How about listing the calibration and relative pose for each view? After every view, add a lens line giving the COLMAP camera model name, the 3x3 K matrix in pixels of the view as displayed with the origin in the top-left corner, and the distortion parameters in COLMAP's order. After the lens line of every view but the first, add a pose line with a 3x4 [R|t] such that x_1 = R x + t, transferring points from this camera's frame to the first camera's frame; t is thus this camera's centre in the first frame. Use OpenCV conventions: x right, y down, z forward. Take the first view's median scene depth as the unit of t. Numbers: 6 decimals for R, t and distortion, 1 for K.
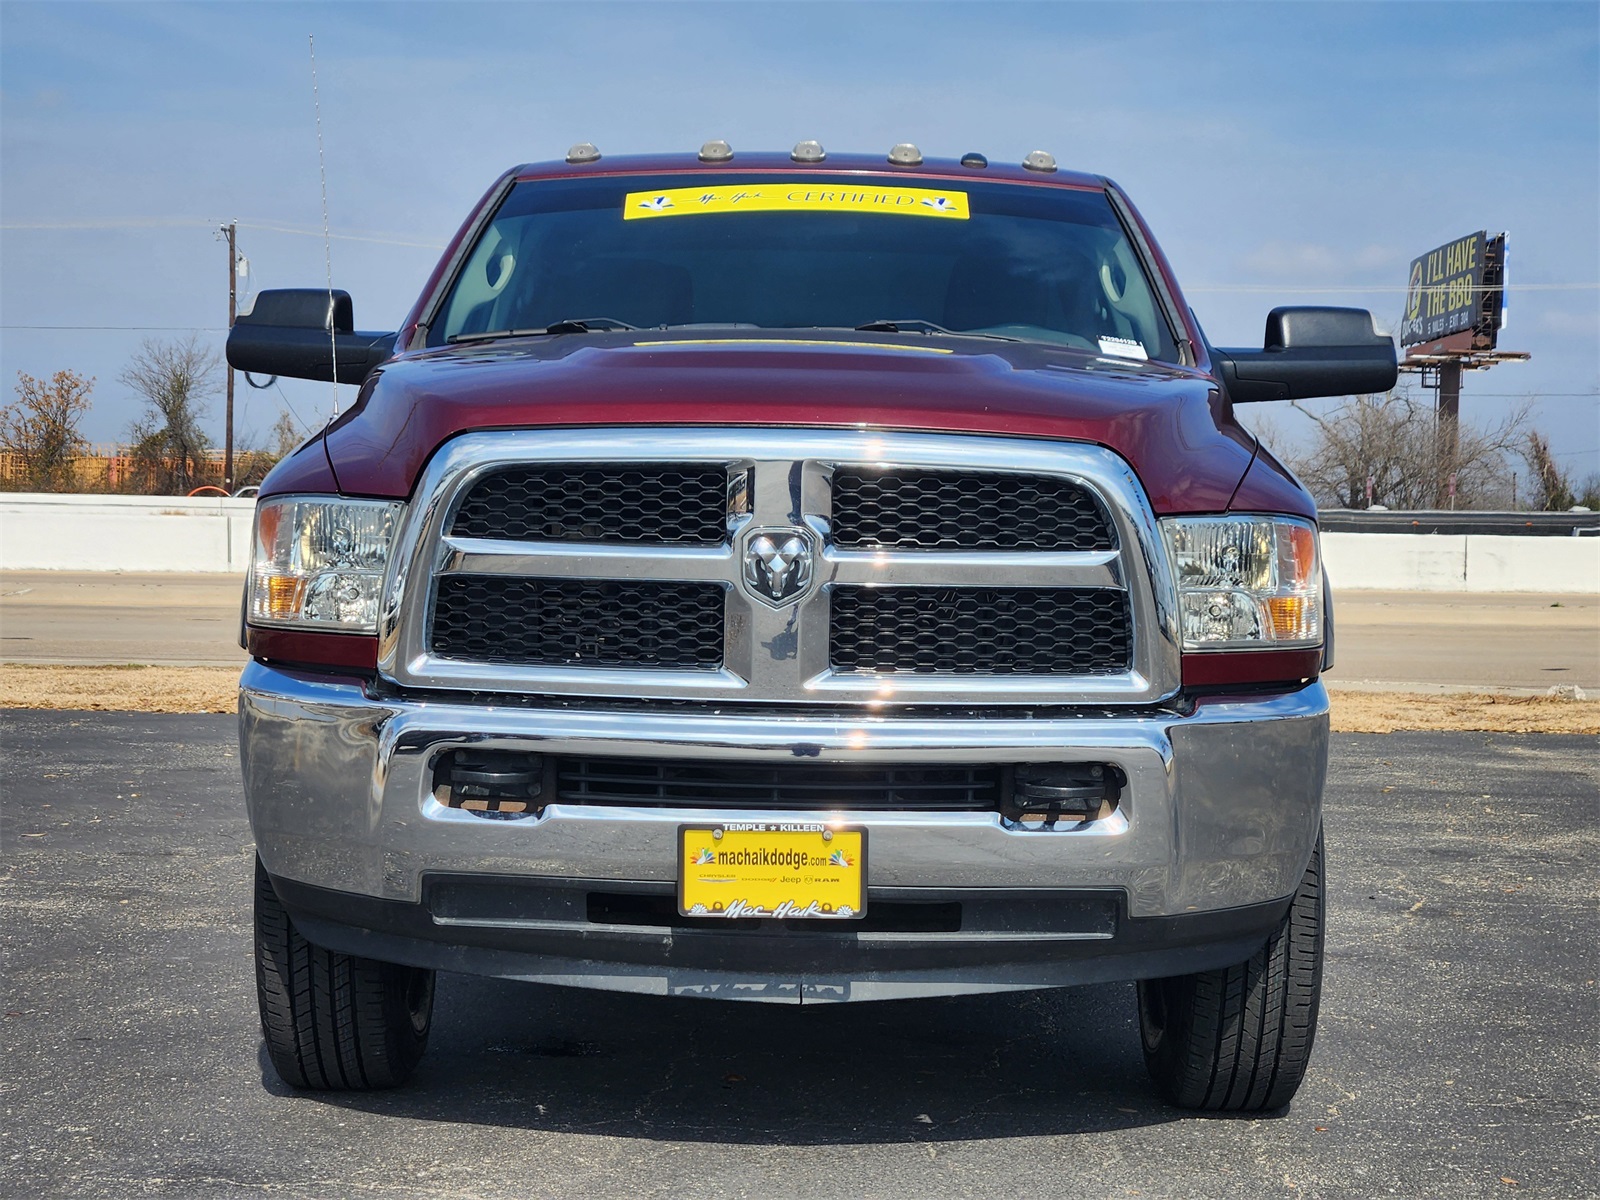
lens RADIAL K [[1184.8, 0, 800.0], [0, 1184.8, 600.0], [0, 0, 1]] dist [0.034747, -0.005259]
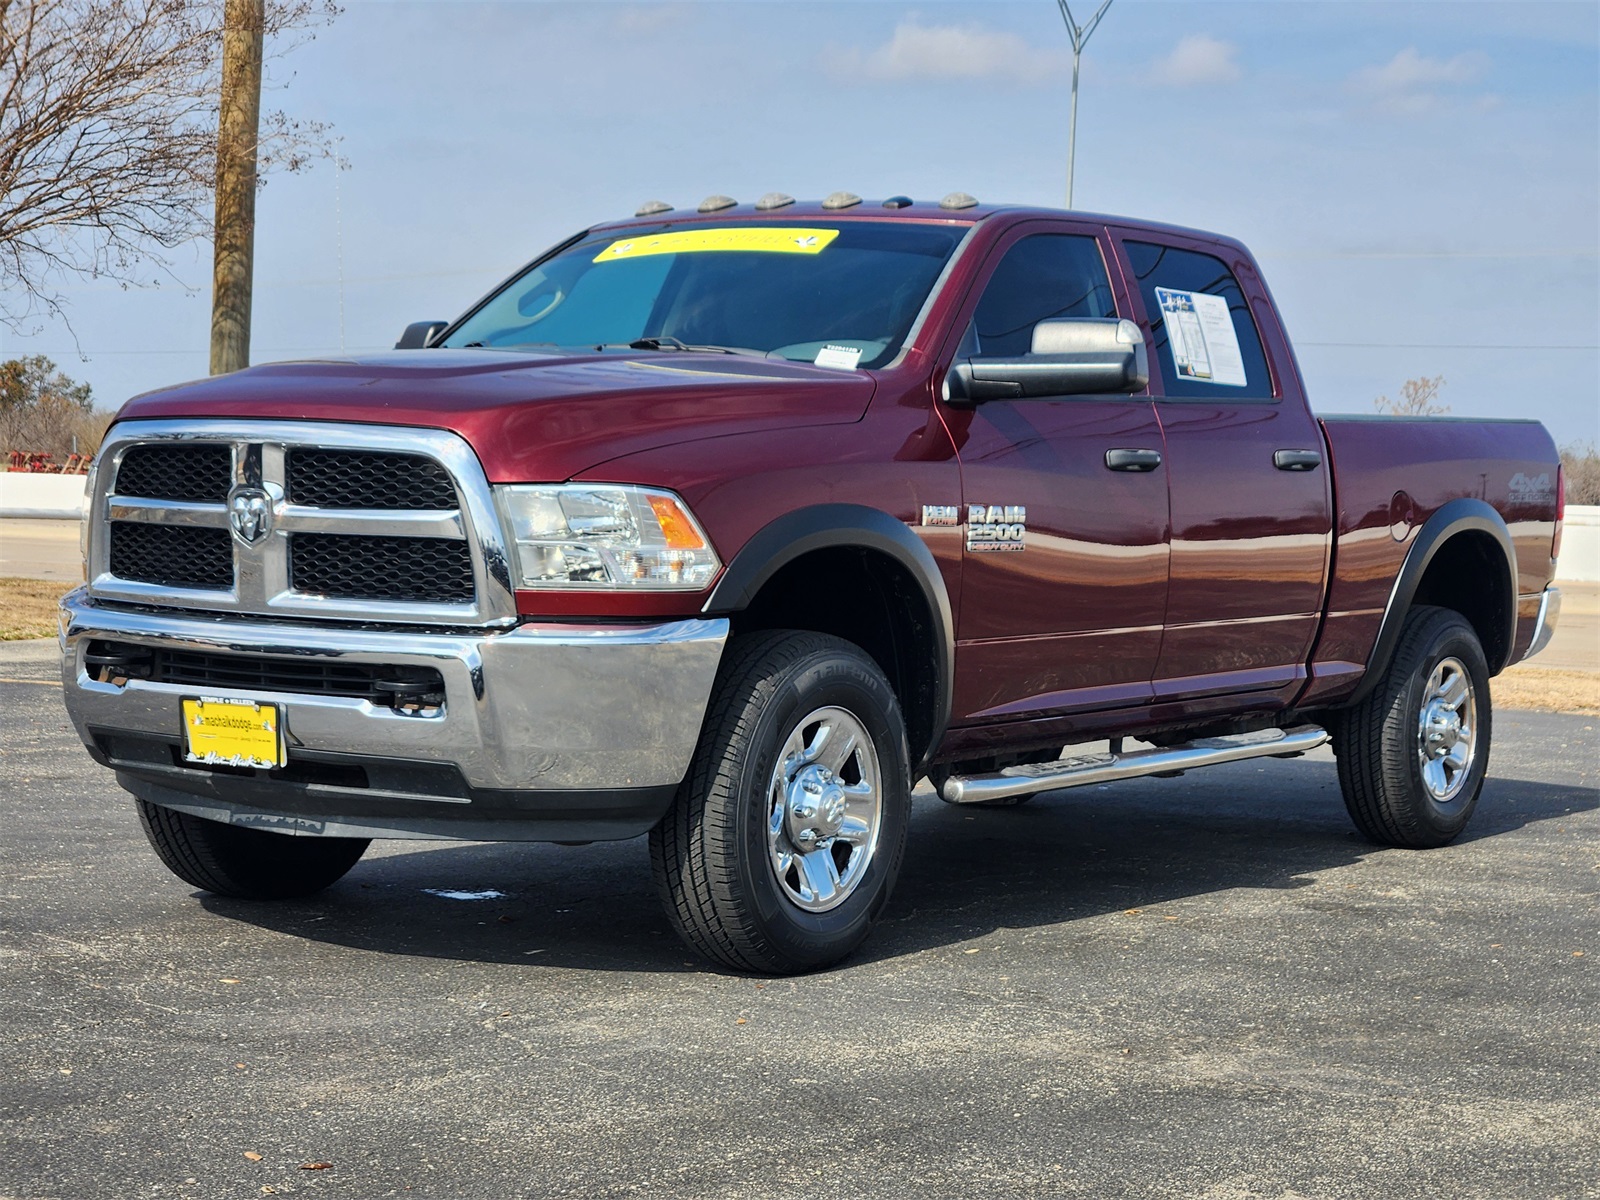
lens RADIAL K [[1027.0, 0, 800.0], [0, 1027.0, 600.0], [0, 0, 1]] dist [-0.047412, -0.001216]
pose [[0.977286, 0.039262, -0.208258, 0.854461], [-0.035722, 0.999147, 0.020733, 0.020707], [0.208894, -0.012822, 0.977854, -0.034208]]
